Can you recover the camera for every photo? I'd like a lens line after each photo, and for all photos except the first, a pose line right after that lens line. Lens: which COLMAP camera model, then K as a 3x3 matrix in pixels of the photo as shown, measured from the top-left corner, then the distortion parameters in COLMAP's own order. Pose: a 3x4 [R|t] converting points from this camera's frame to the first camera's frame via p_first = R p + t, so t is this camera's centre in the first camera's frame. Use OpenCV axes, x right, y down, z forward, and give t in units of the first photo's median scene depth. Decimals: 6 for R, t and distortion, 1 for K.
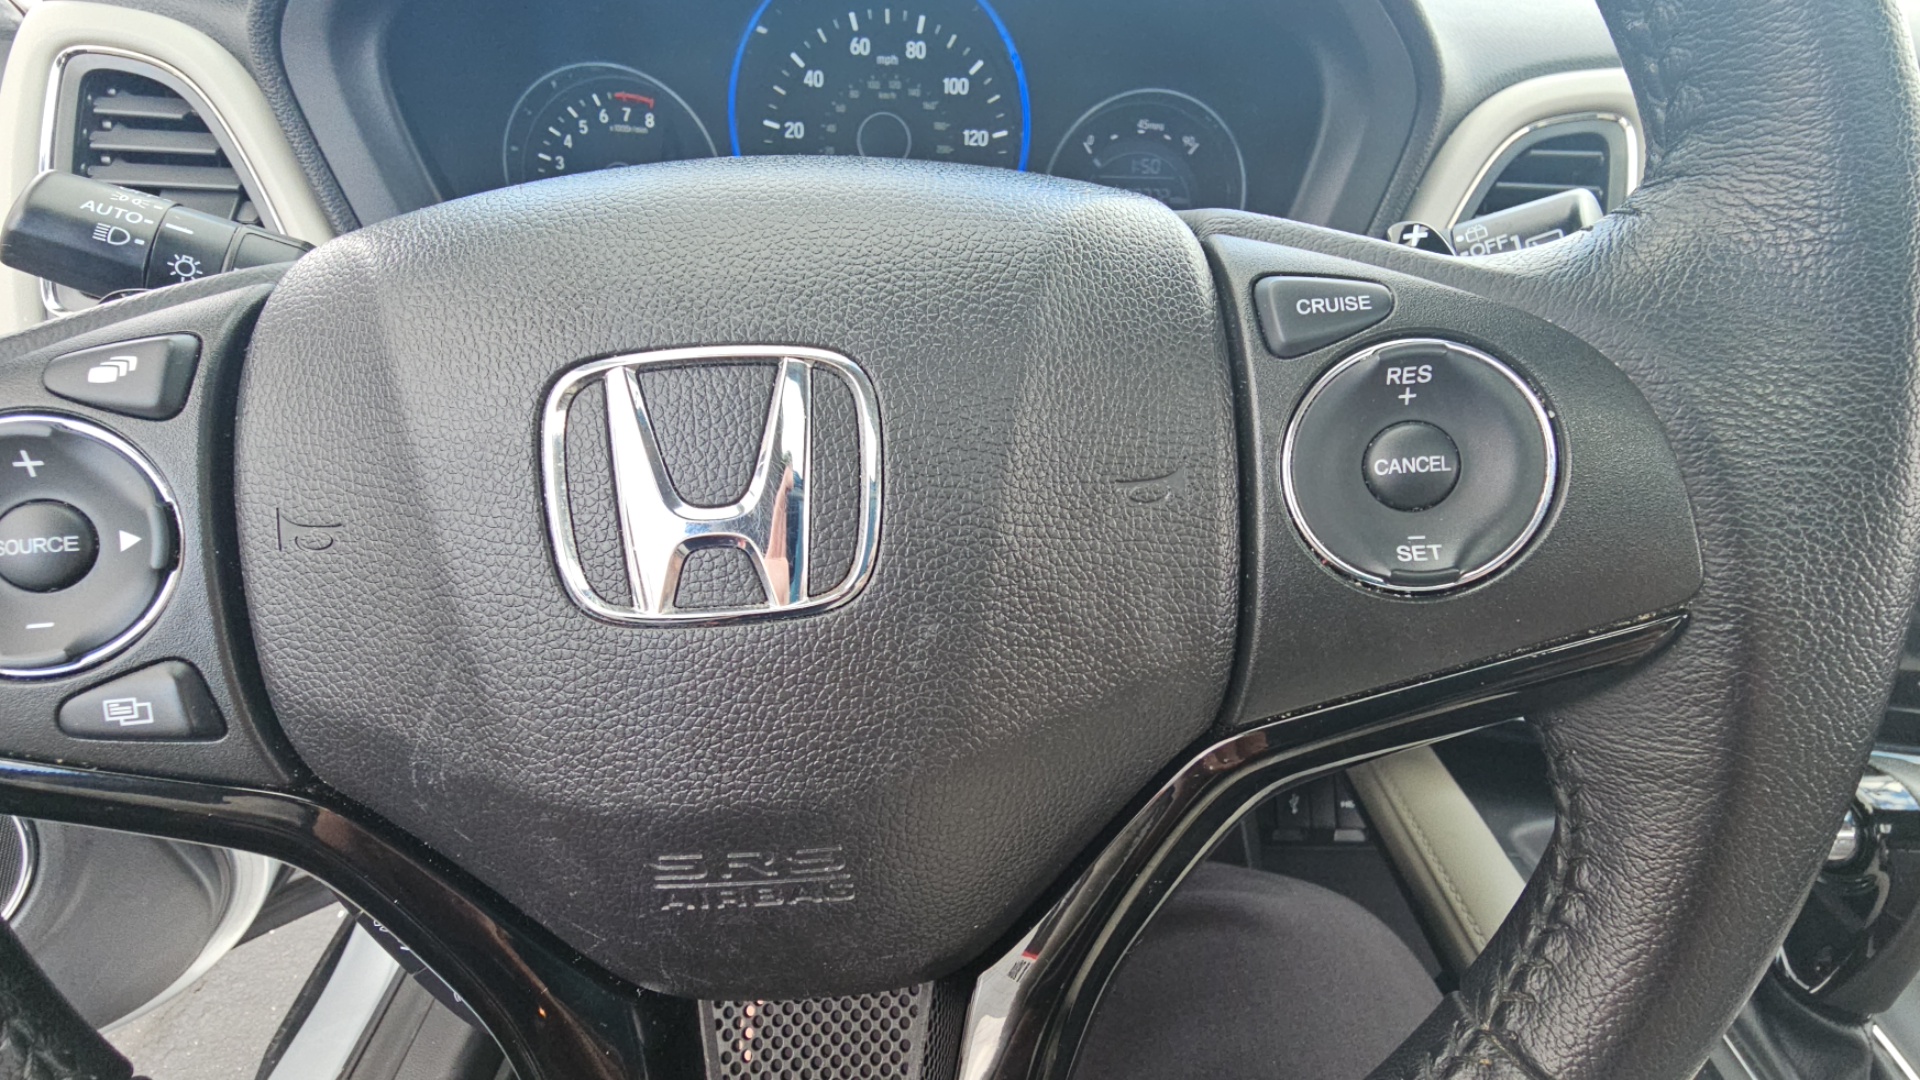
lens RADIAL K [[859.0, 0, 979.4], [0, 859.0, 551.1], [0, 0, 1]] dist [0.008785, -0.007211]
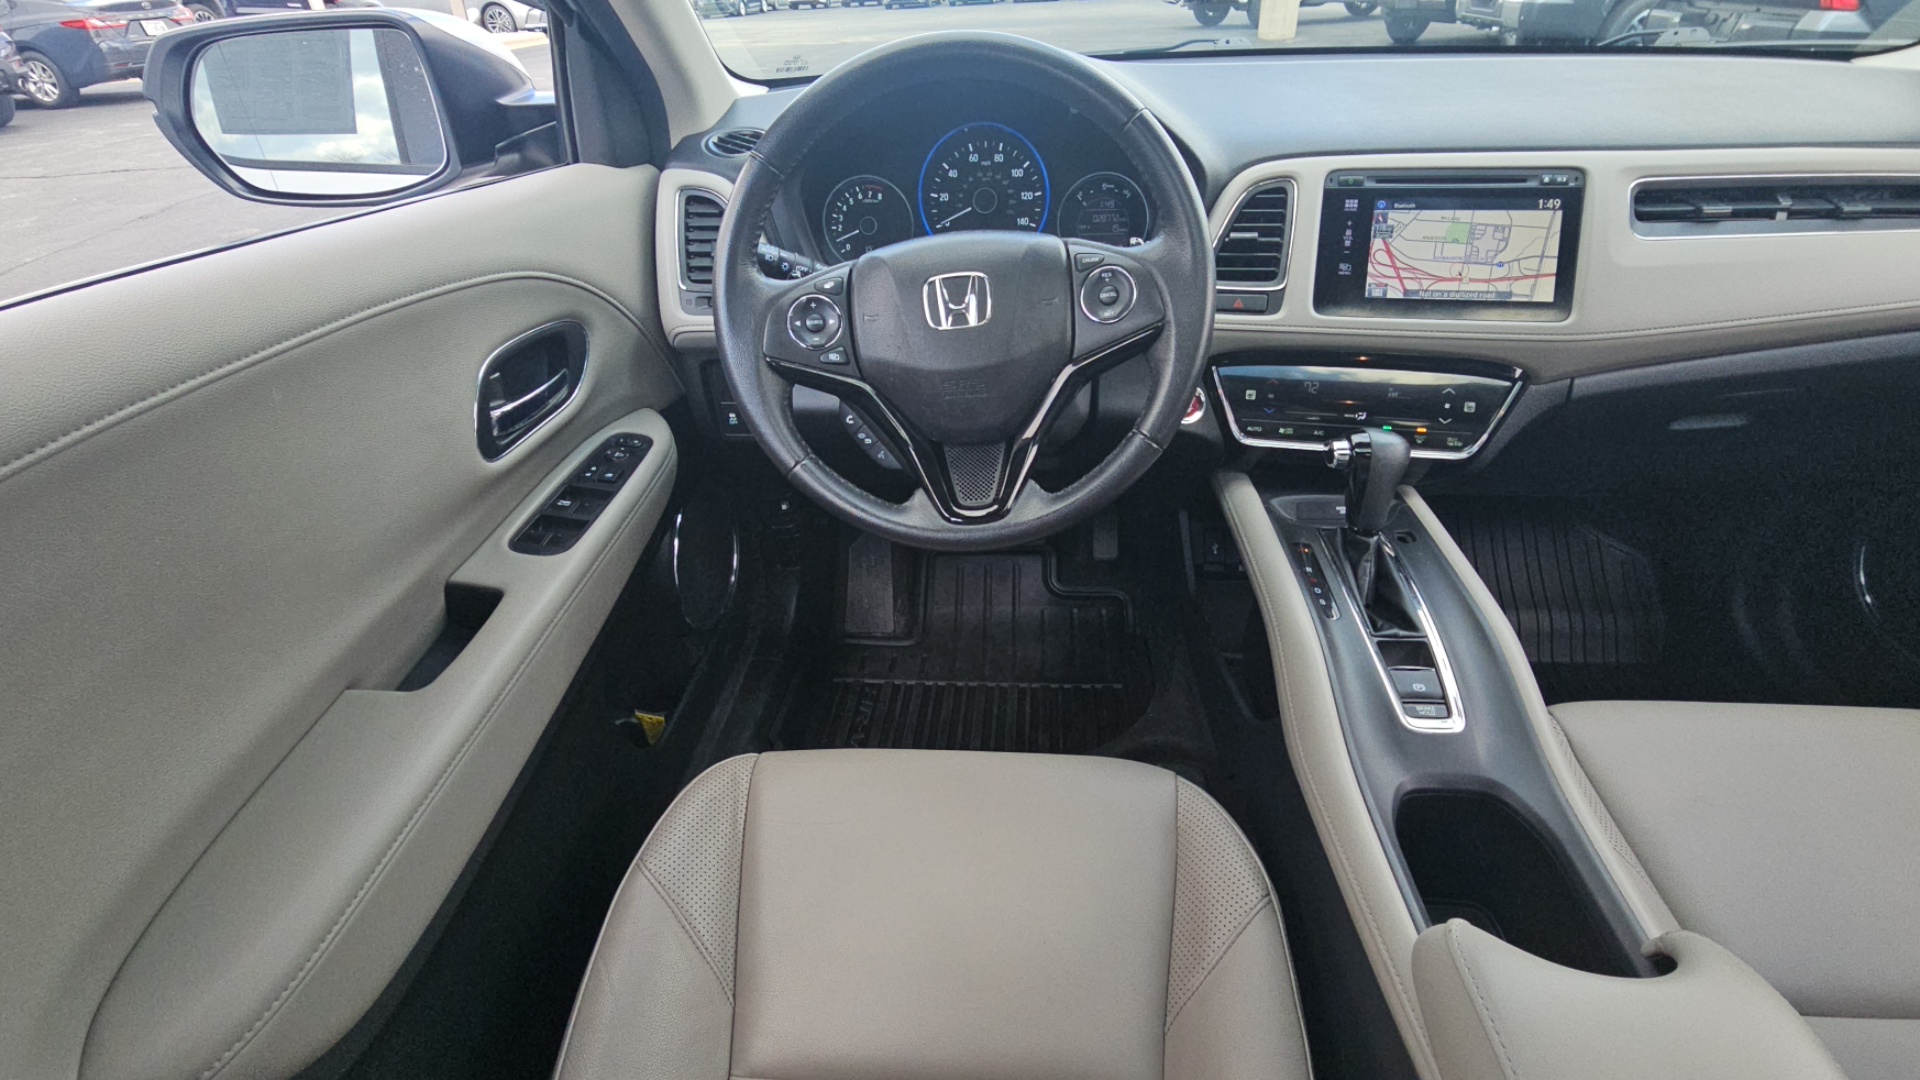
lens RADIAL K [[859.0, 0, 978.7], [0, 859.0, 548.8], [0, 0, 1]] dist [0.008785, -0.007211]
pose [[0.994307, -0.009957, -0.106082, 0.099684], [0.010578, 0.999930, 0.005298, 0.409061], [0.106022, -0.006390, 0.994343, -1.213214]]
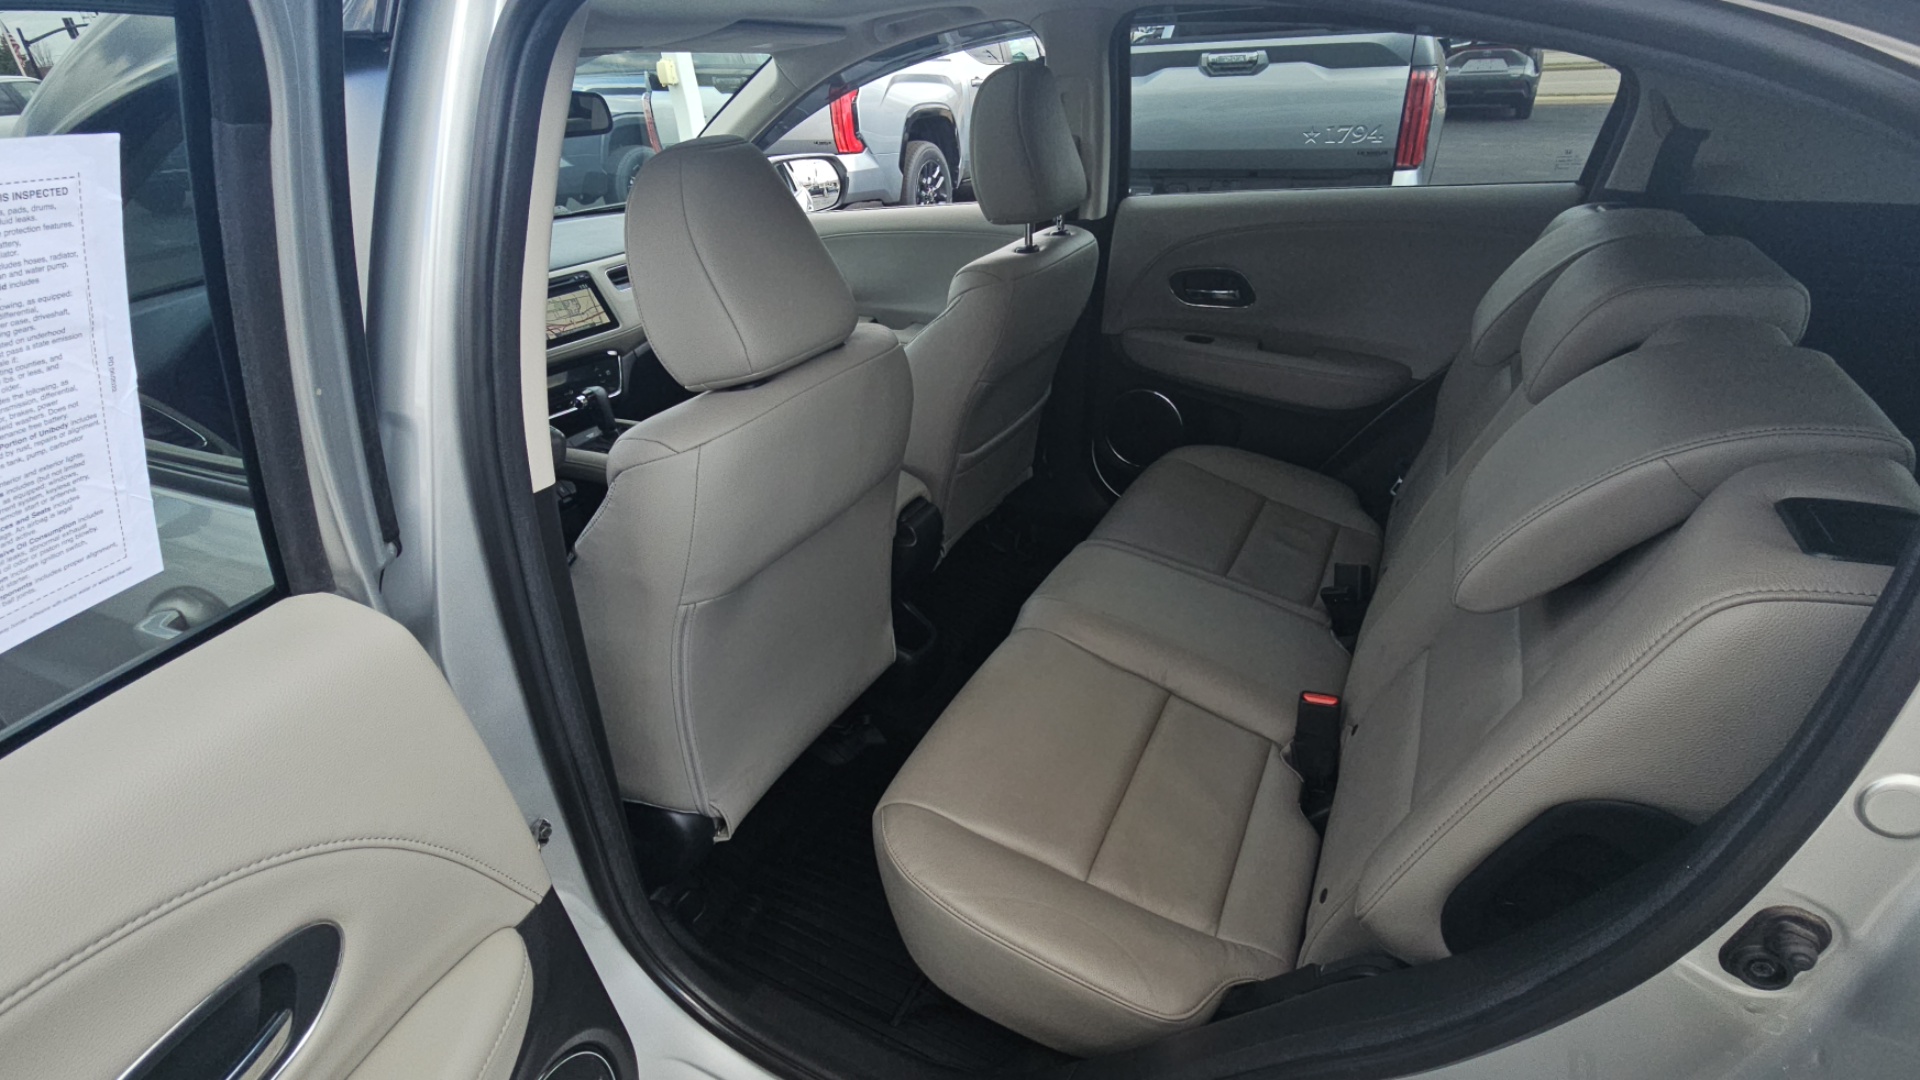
lens RADIAL K [[859.0, 0, 976.1], [0, 859.0, 541.0], [0, 0, 1]] dist [0.008785, -0.007211]
pose [[0.472671, -0.486054, 0.735074, -1.813698], [0.544623, 0.816888, 0.189946, 1.022696], [-0.692797, 0.310557, 0.650835, -3.125485]]
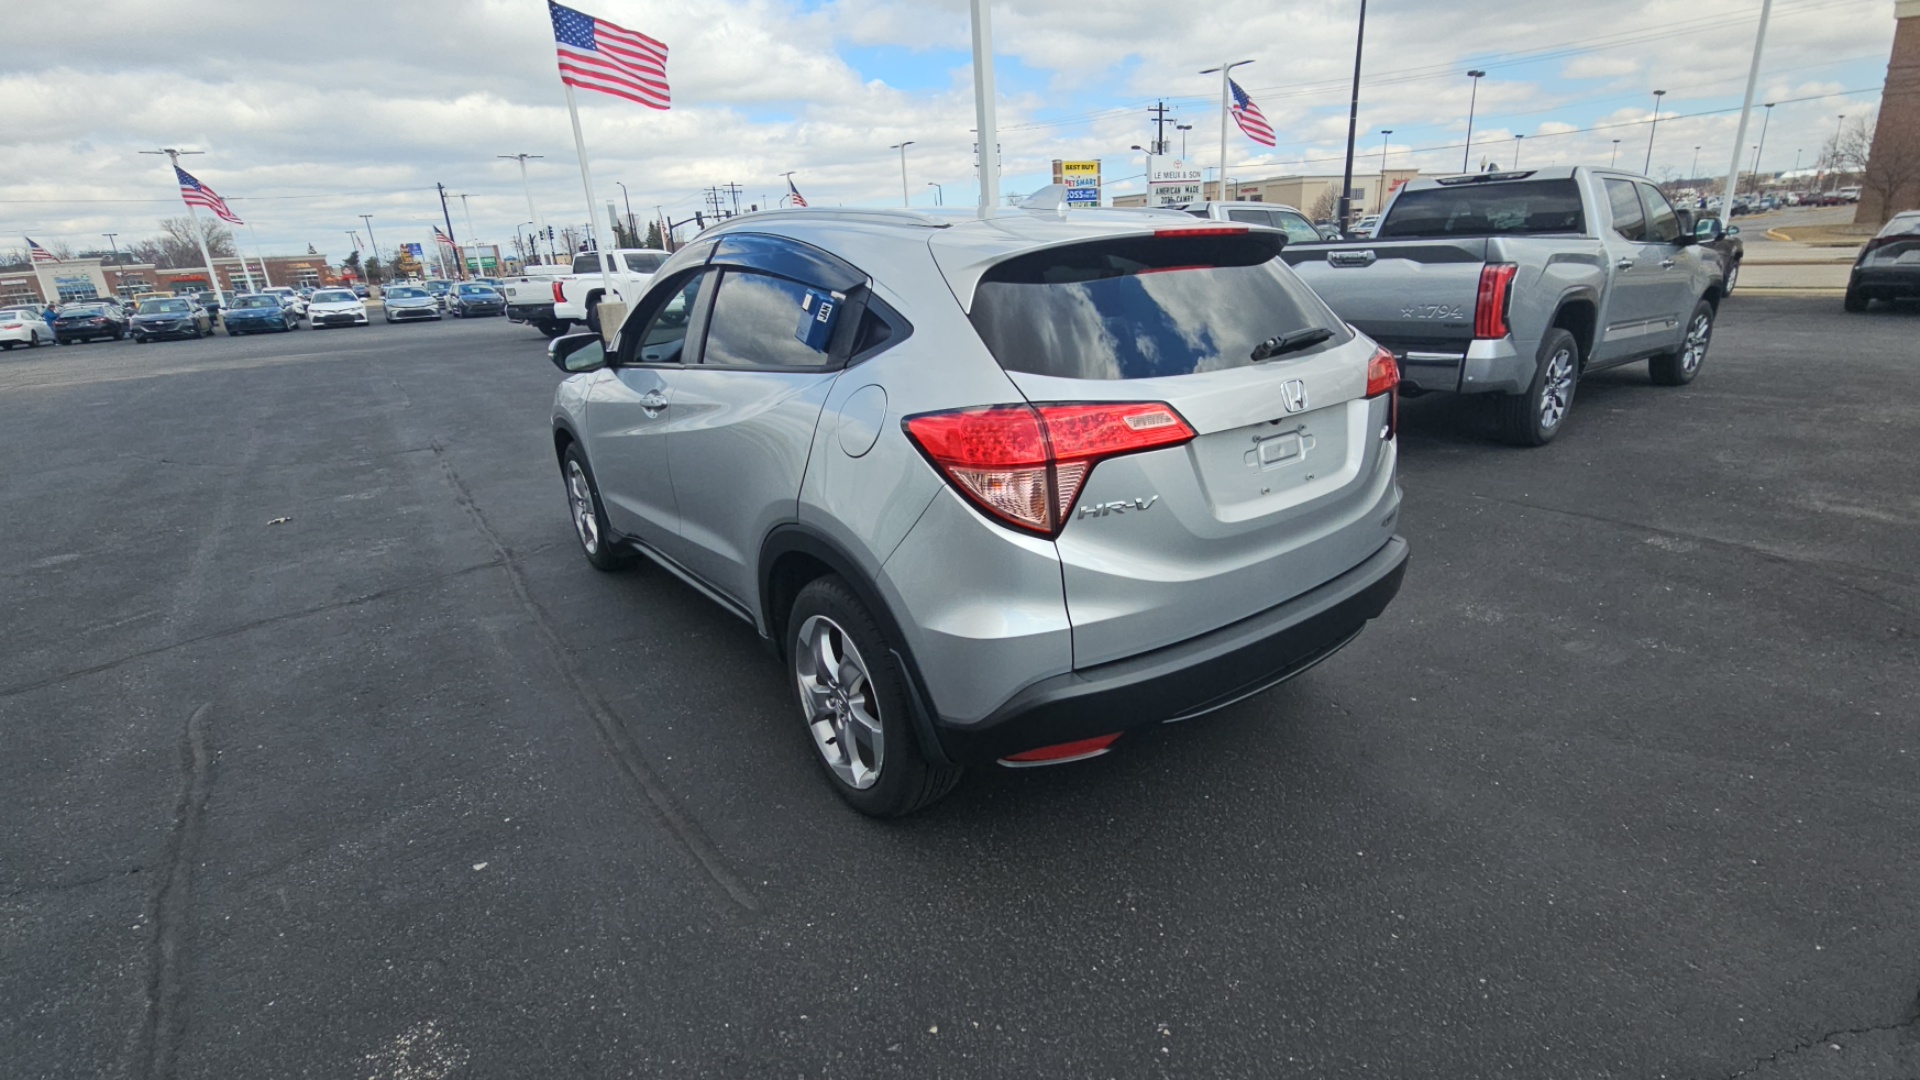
lens RADIAL K [[859.0, 0, 978.3], [0, 859.0, 540.6], [0, 0, 1]] dist [0.008785, -0.007211]
pose [[0.803441, -0.255085, 0.537973, -3.308976], [0.391140, 0.907370, -0.153913, 3.864236], [-0.448879, 0.334083, 0.828792, -7.549740]]
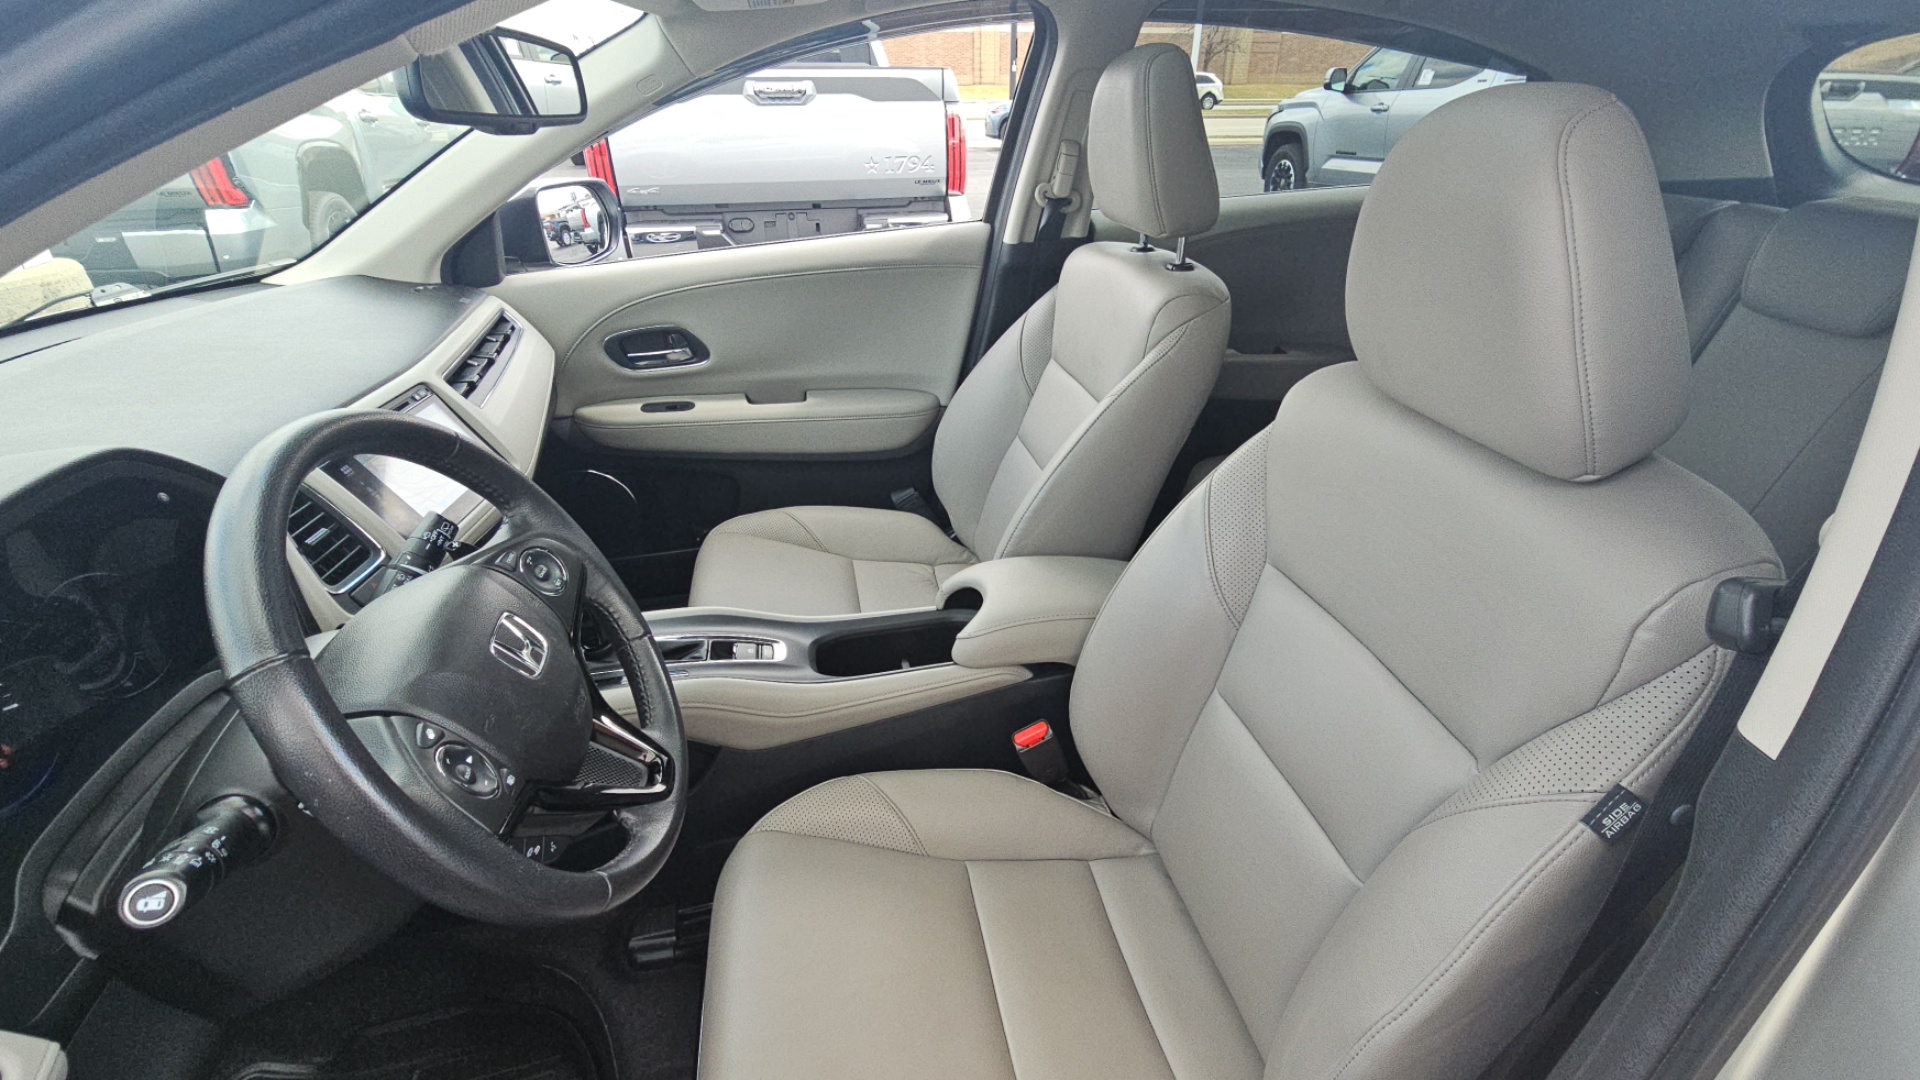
lens RADIAL K [[859.0, 0, 975.6], [0, 859.0, 545.6], [0, 0, 1]] dist [0.008785, -0.007211]
pose [[-0.197501, -0.496151, 0.845474, -1.371247], [0.547599, 0.659520, 0.514945, -0.459453], [-0.813098, 0.564683, 0.141436, -0.598905]]
